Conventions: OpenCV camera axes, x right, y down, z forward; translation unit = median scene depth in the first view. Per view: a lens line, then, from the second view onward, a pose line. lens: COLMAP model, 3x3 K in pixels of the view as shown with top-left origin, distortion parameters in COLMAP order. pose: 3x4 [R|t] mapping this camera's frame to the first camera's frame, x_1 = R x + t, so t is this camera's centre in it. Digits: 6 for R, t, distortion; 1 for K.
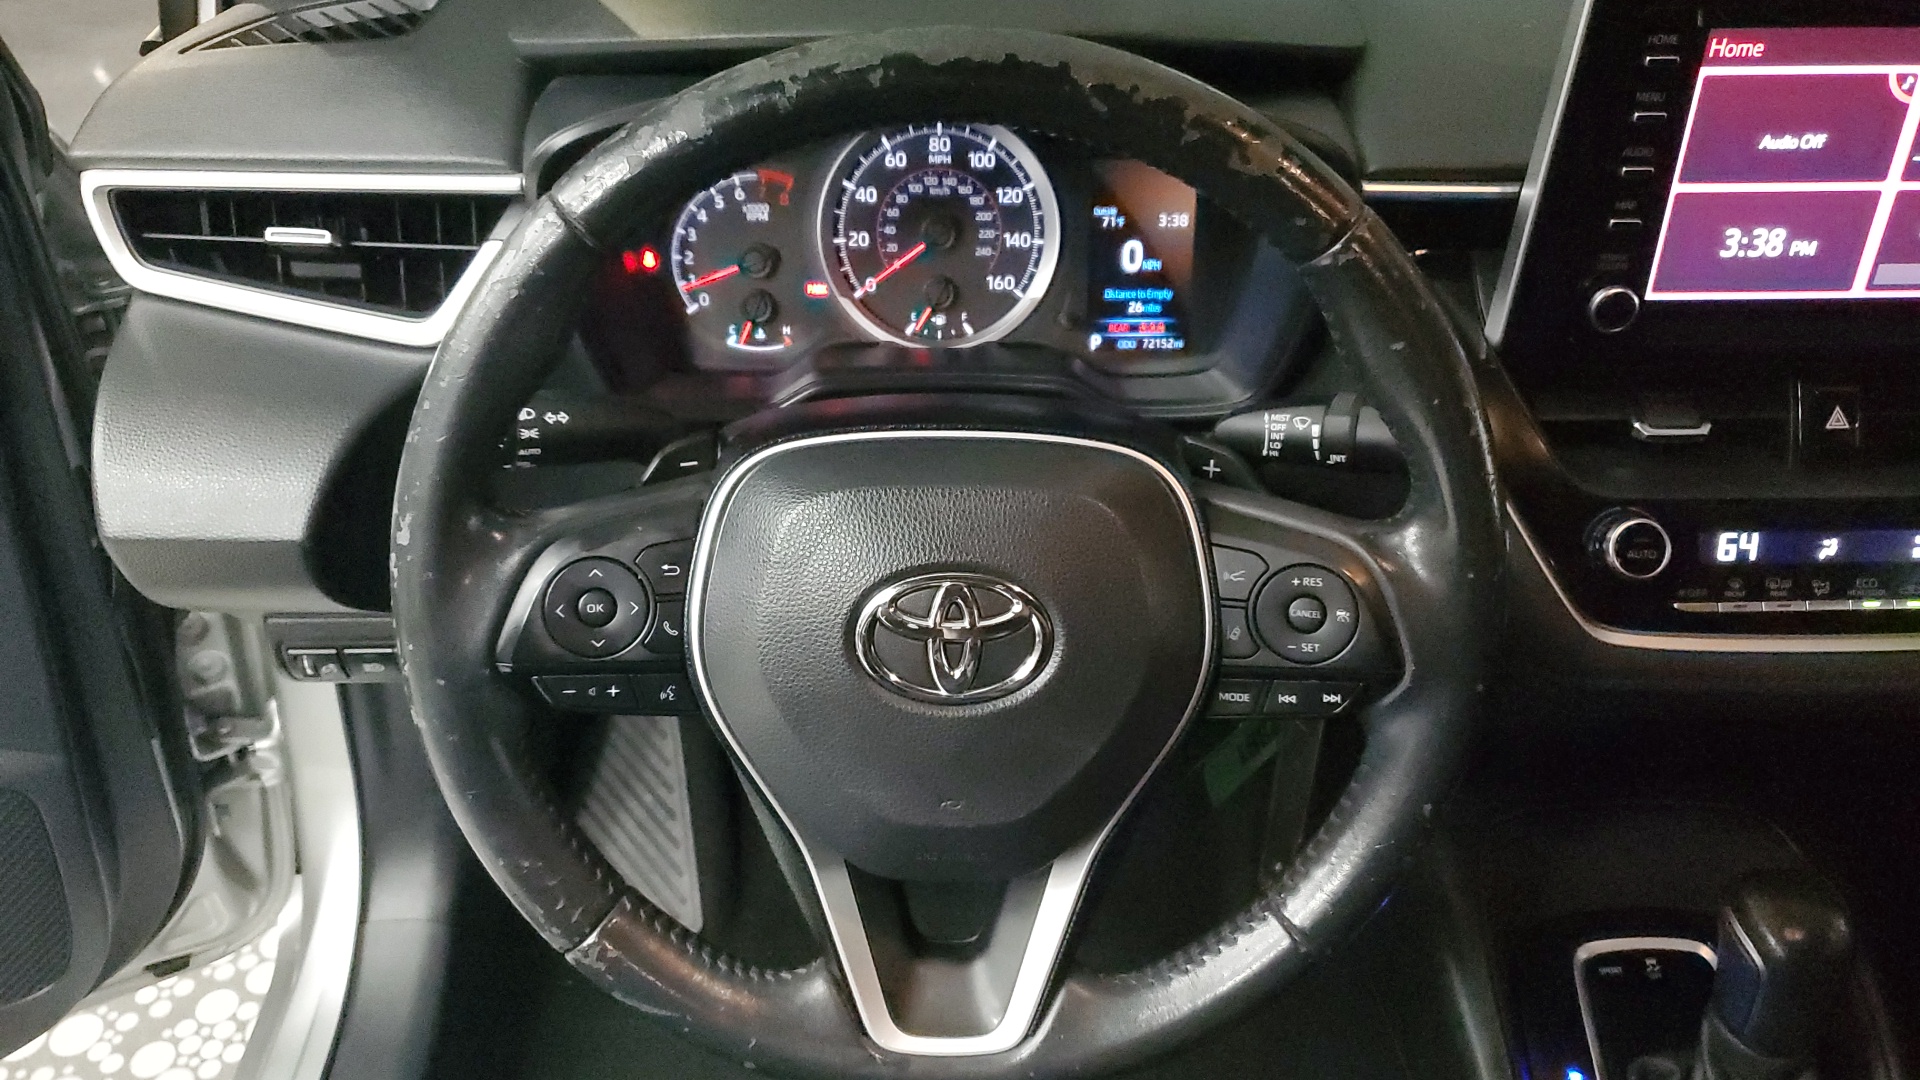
lens RADIAL K [[1569.3, 0, 956.6], [0, 1569.3, 576.8], [0, 0, 1]] dist [0.044064, -0.022134]
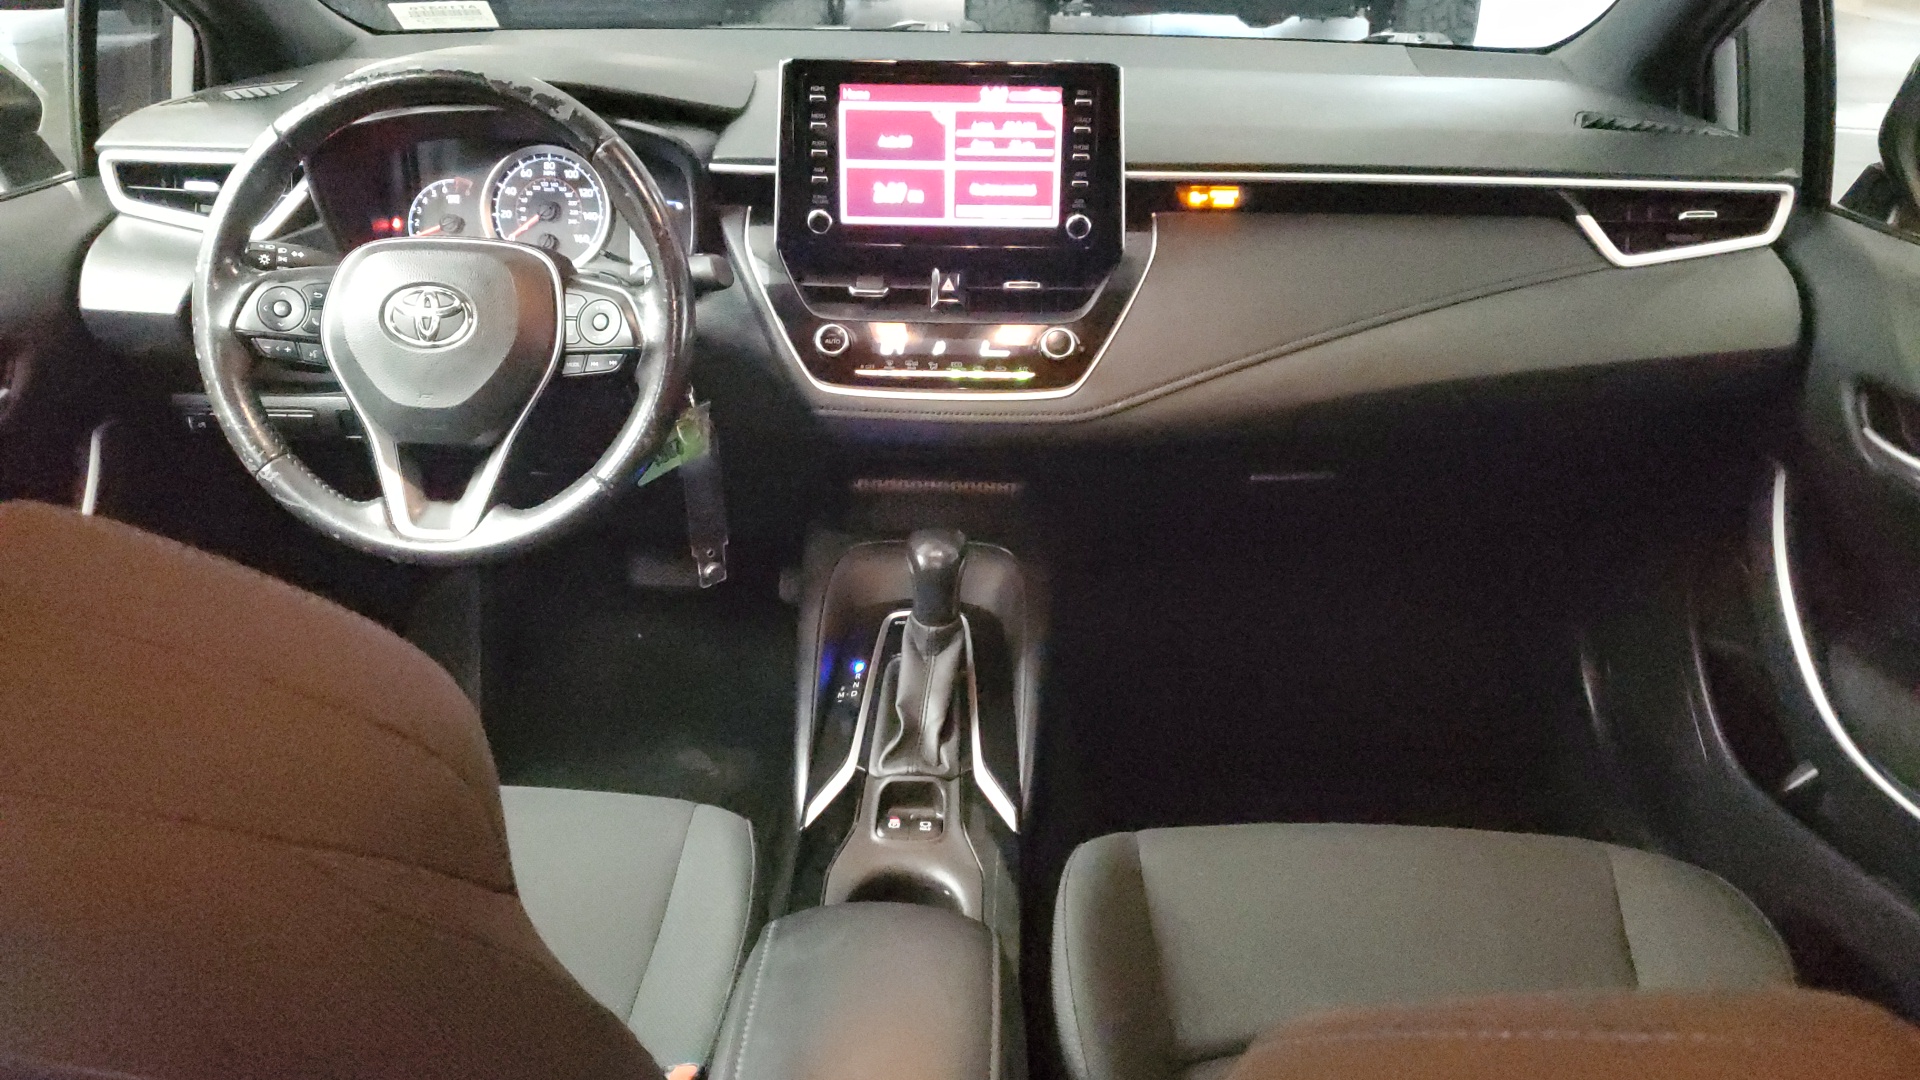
lens RADIAL K [[1569.3, 0, 919.5], [0, 1569.3, 566.5], [0, 0, 1]] dist [0.044064, -0.022134]
pose [[0.995699, 0.030196, -0.087584, 0.612830], [-0.044764, 0.984517, -0.169476, 0.501559], [0.081111, 0.172668, 0.981635, -0.742394]]
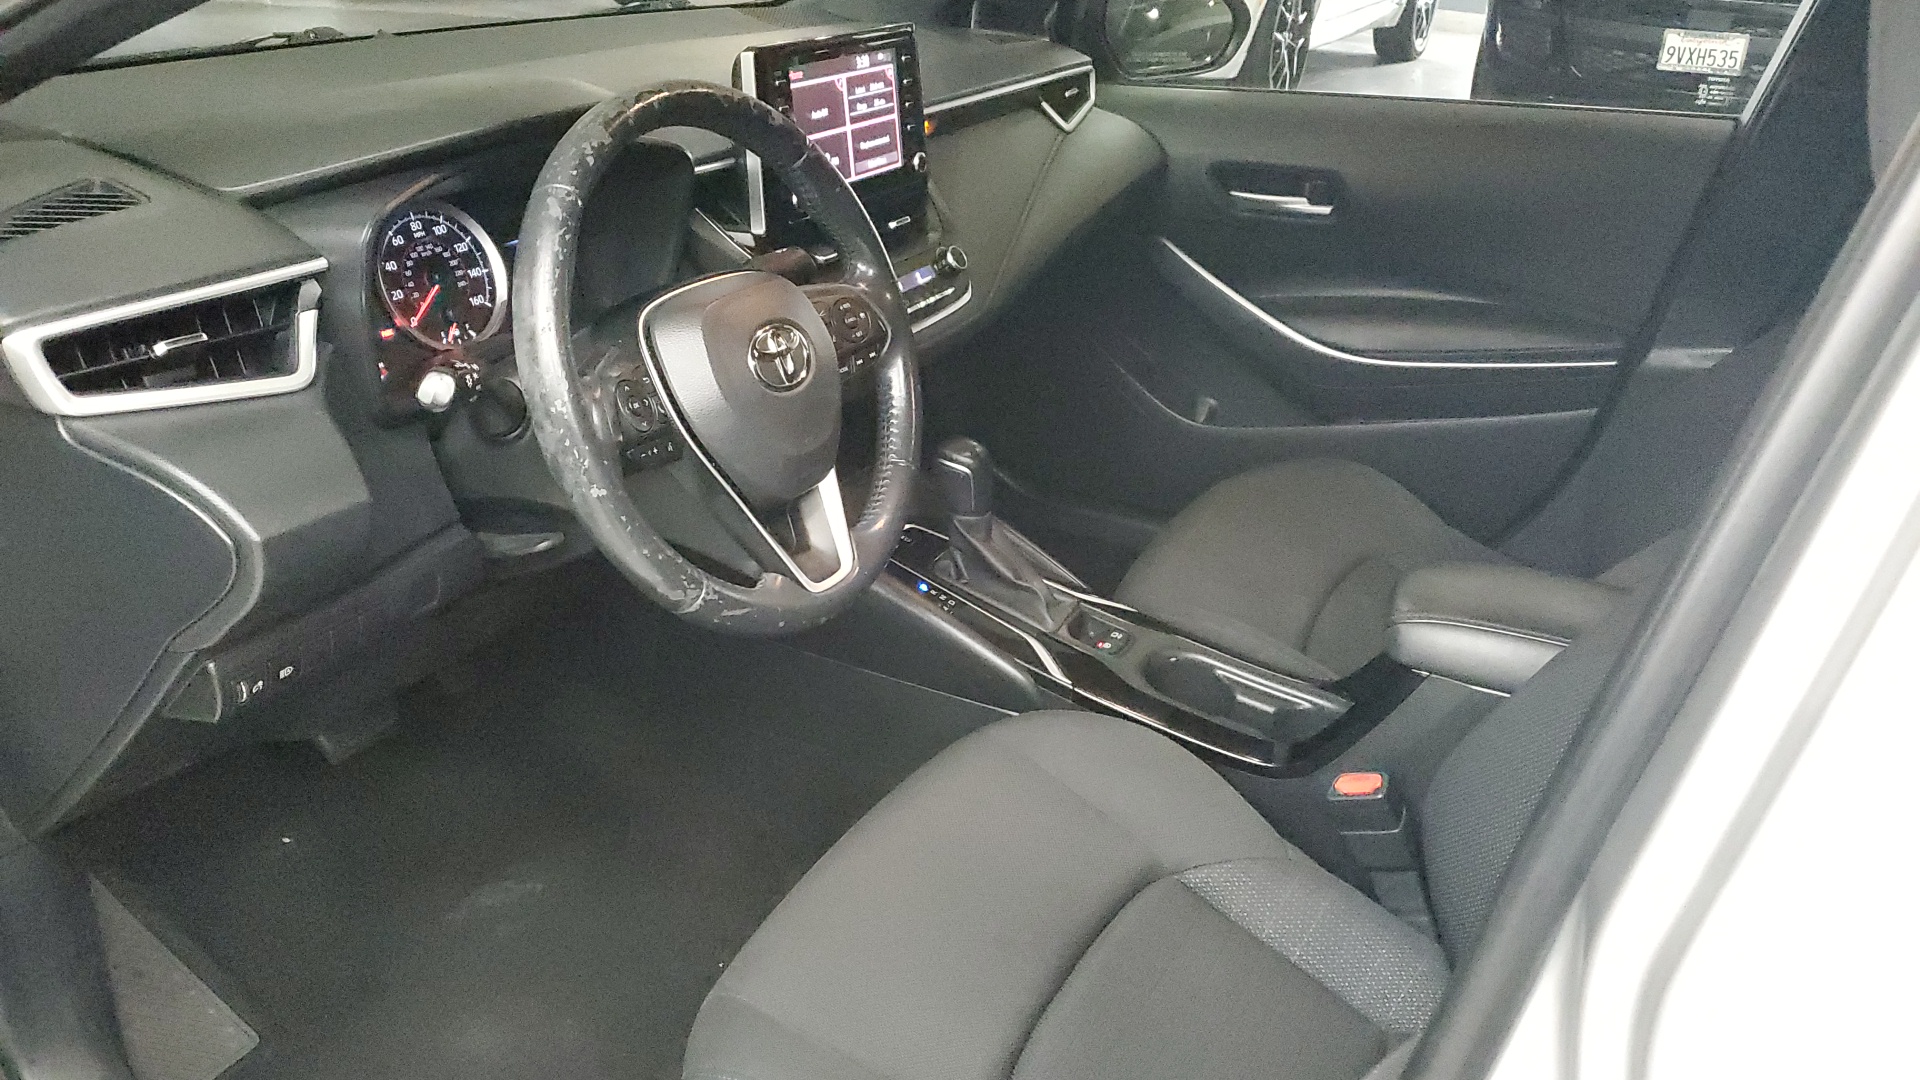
lens RADIAL K [[1514.4, 0, 960.9], [0, 1514.4, 540.7], [0, 0, 1]] dist [0.055391, -0.068144]
pose [[0.495075, -0.361898, 0.789892, -1.043315], [0.491515, 0.866324, 0.088853, 0.125018], [-0.716459, 0.344255, 0.606774, -0.189813]]
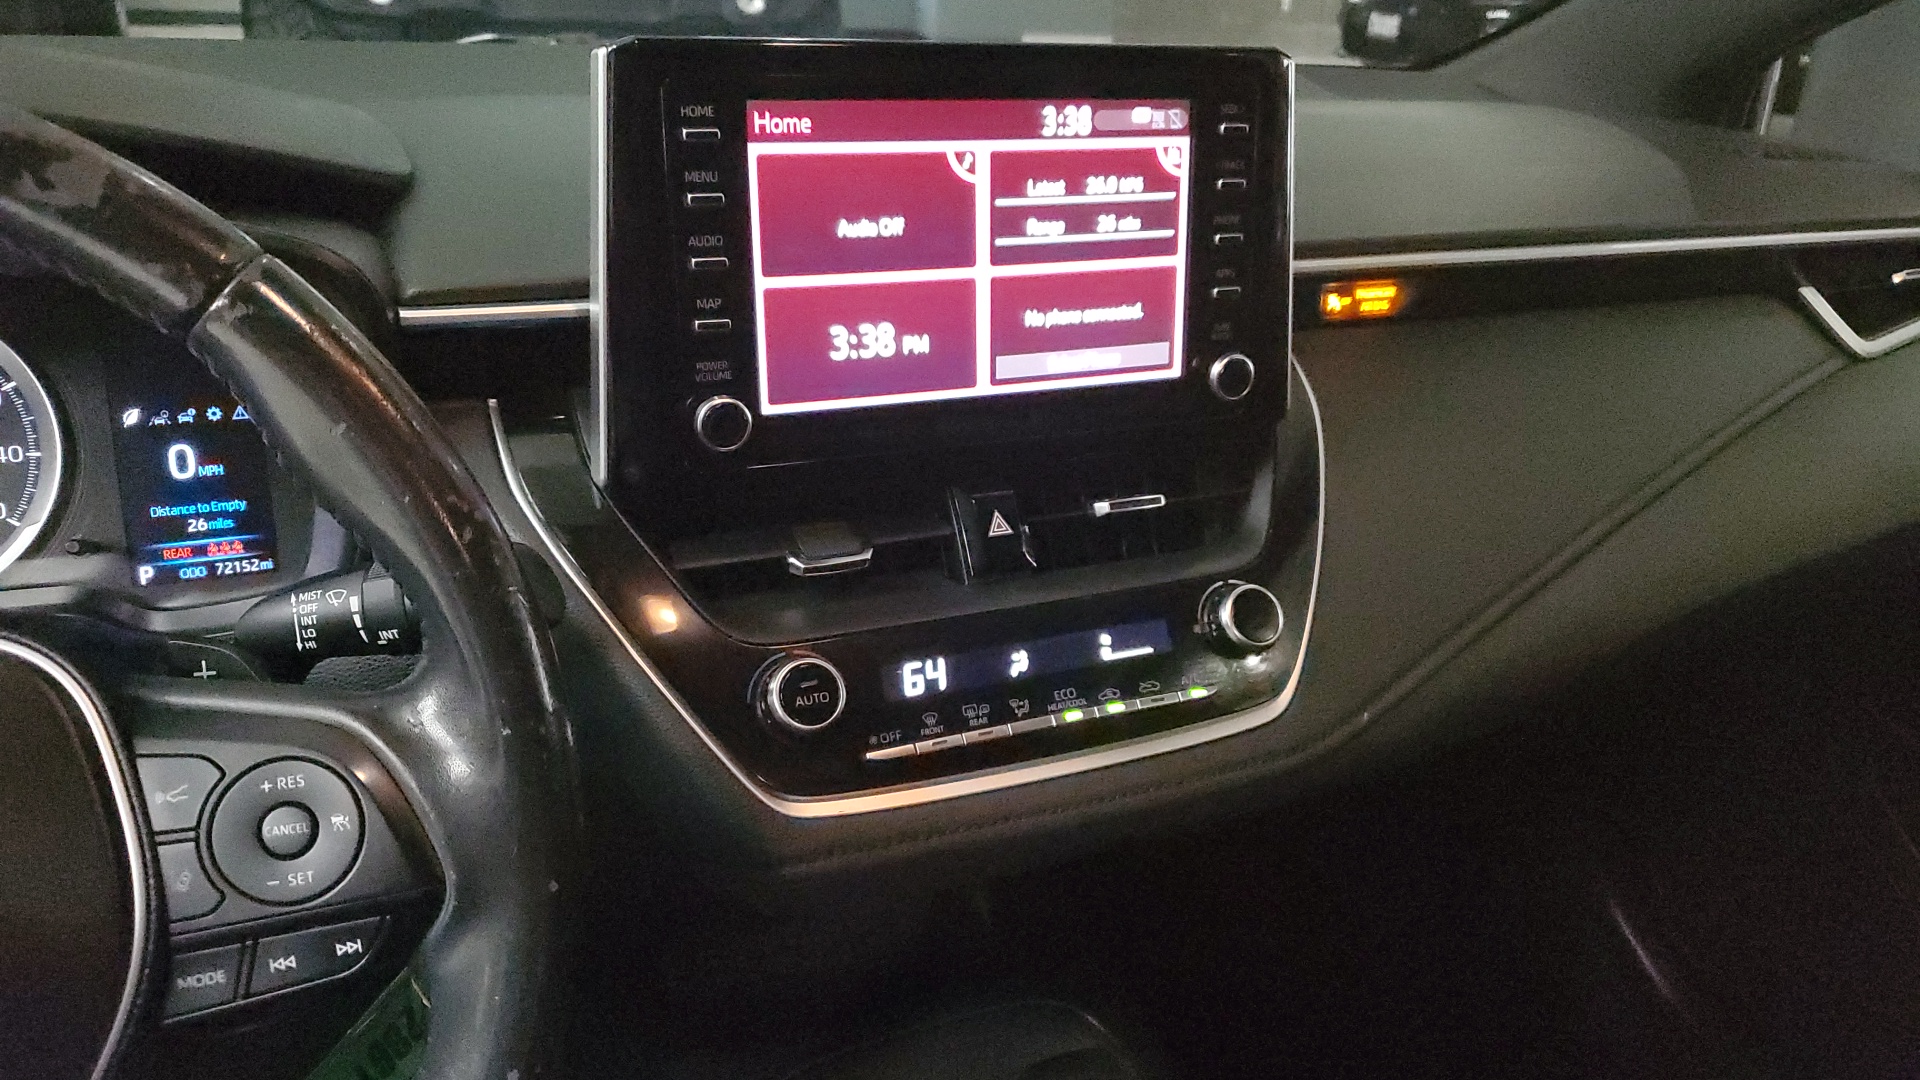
lens RADIAL K [[1514.4, 0, 970.8], [0, 1514.4, 553.6], [0, 0, 1]] dist [0.055391, -0.068144]
pose [[0.918424, -0.126434, 0.374849, 0.185005], [0.209412, 0.959285, -0.189523, 0.068190], [-0.335625, 0.252560, 0.907507, 0.191518]]
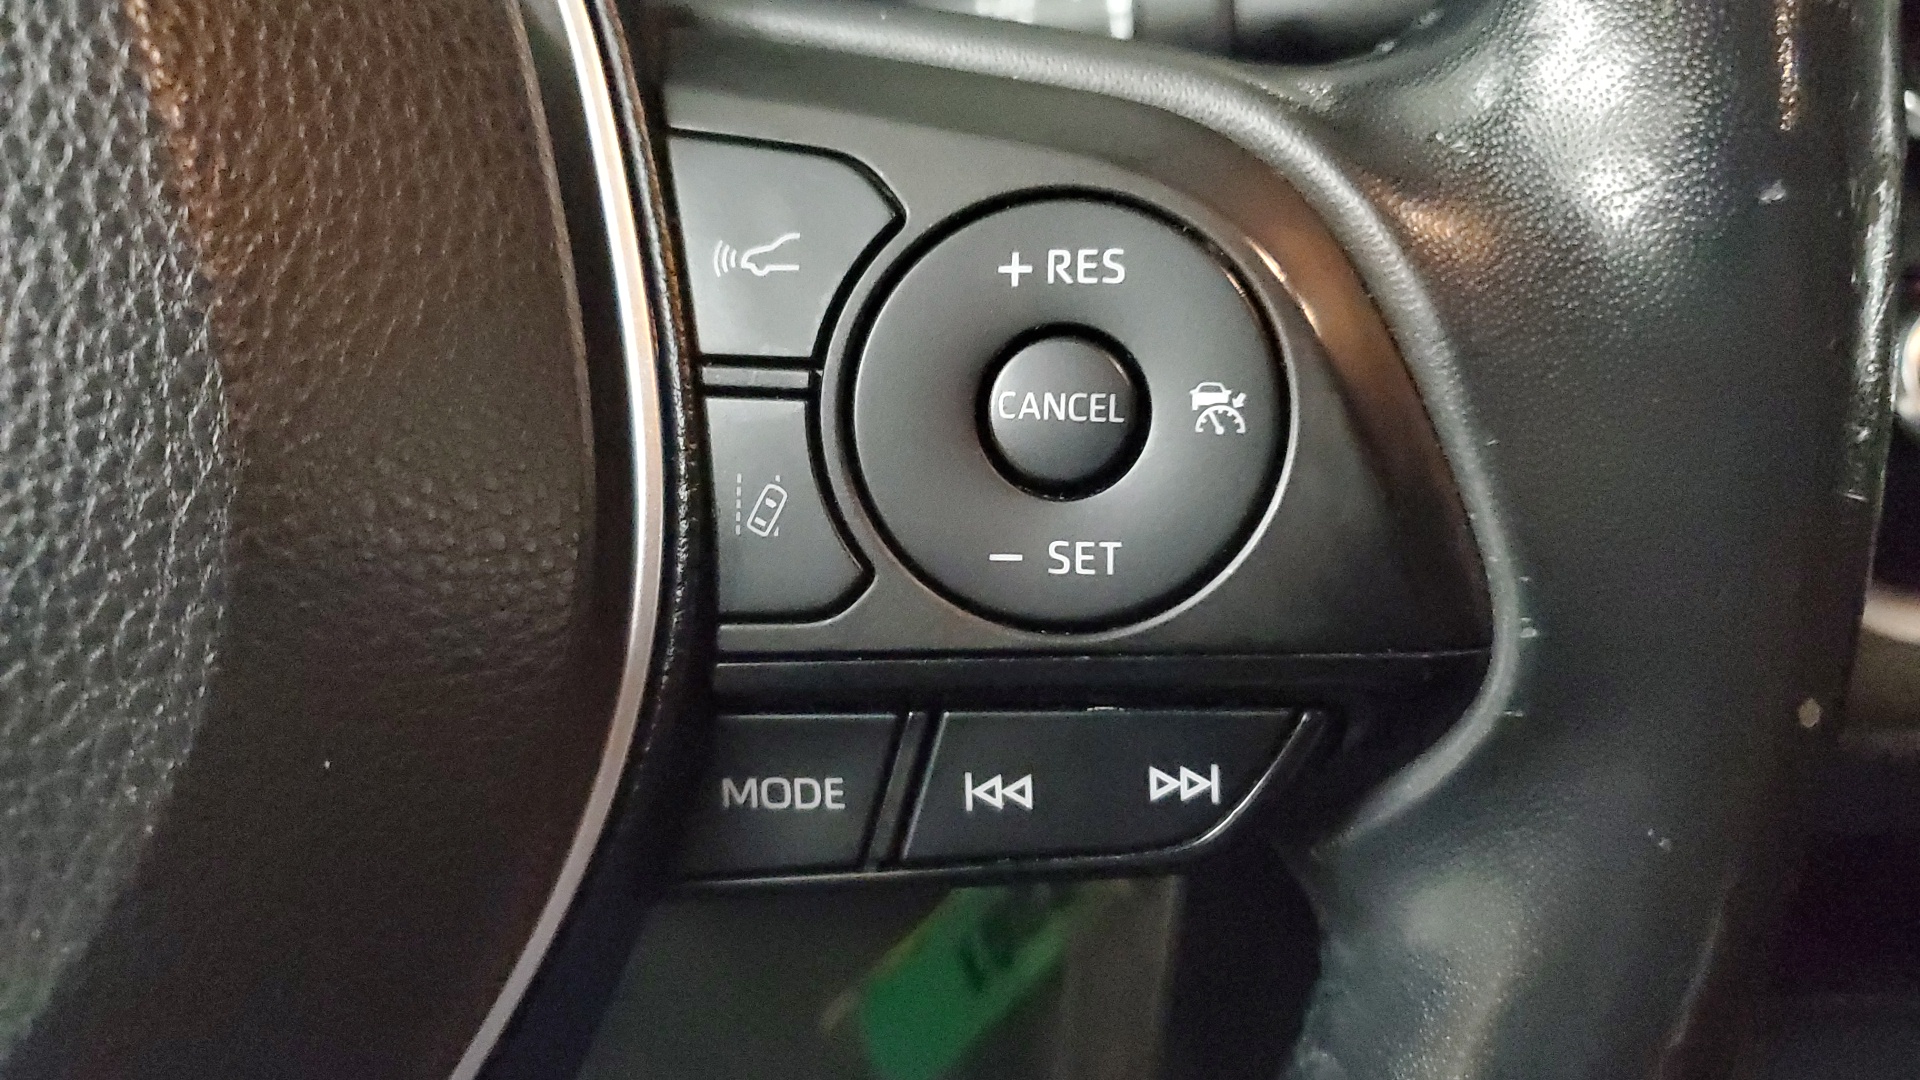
lens RADIAL K [[1569.3, 0, 1002.1], [0, 1569.3, 599.0], [0, 0, 1]] dist [0.044064, -0.022134]
pose [[0.994592, -0.018844, 0.102139, 0.134977], [0.026123, 0.997177, -0.070402, 0.047106], [-0.100524, 0.072689, 0.992276, 0.552673]]
